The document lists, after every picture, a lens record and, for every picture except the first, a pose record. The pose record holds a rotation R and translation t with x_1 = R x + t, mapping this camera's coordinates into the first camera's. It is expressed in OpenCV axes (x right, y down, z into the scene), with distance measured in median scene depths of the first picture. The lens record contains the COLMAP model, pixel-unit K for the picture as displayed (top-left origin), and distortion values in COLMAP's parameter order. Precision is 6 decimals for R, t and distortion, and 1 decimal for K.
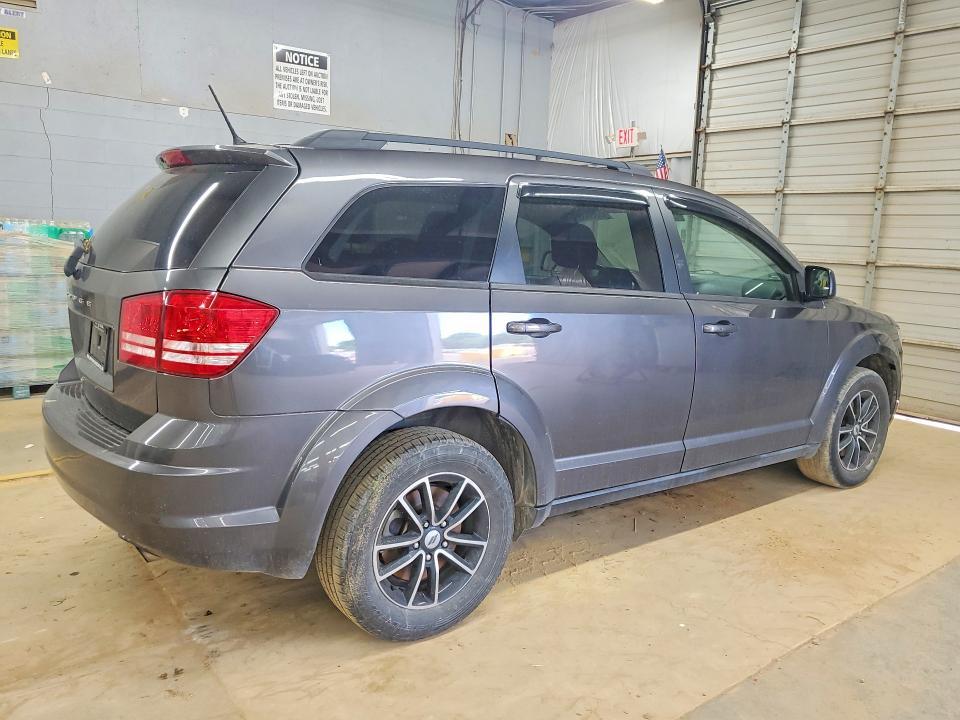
lens RADIAL K [[765.4, 0, 481.8], [0, 765.4, 358.9], [0, 0, 1]] dist [0.043809, -0.048314]
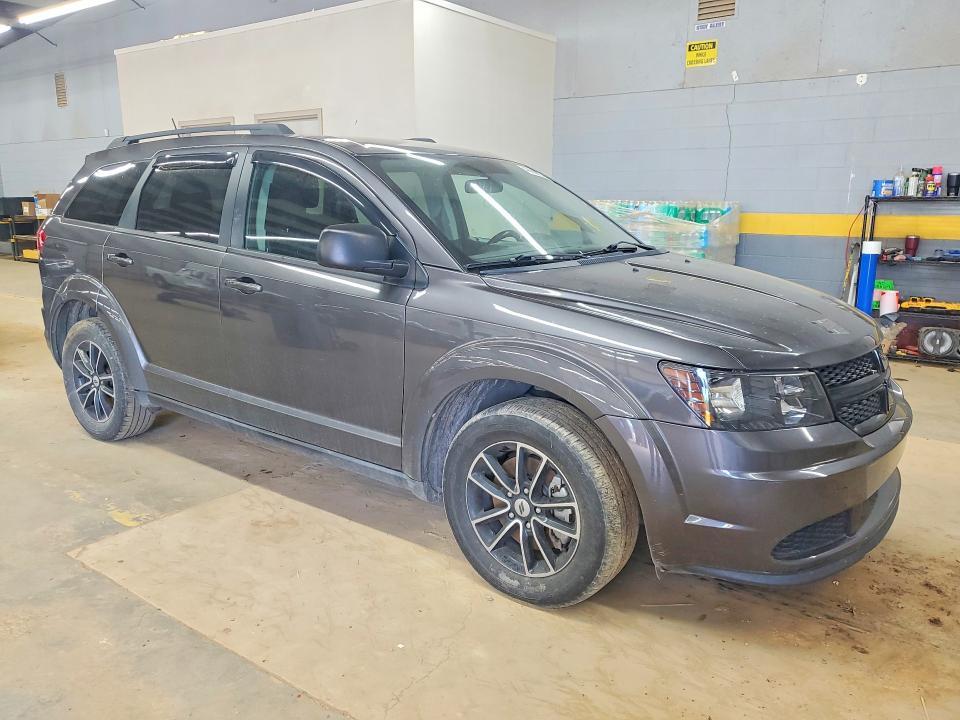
lens RADIAL K [[765.4, 0, 481.8], [0, 765.4, 358.9], [0, 0, 1]] dist [0.043809, -0.048314]
pose [[0.244145, 0.162217, -0.956075, 0.843403], [-0.149007, 0.980477, 0.128307, -0.075184], [0.958222, 0.111136, 0.263550, 0.658799]]
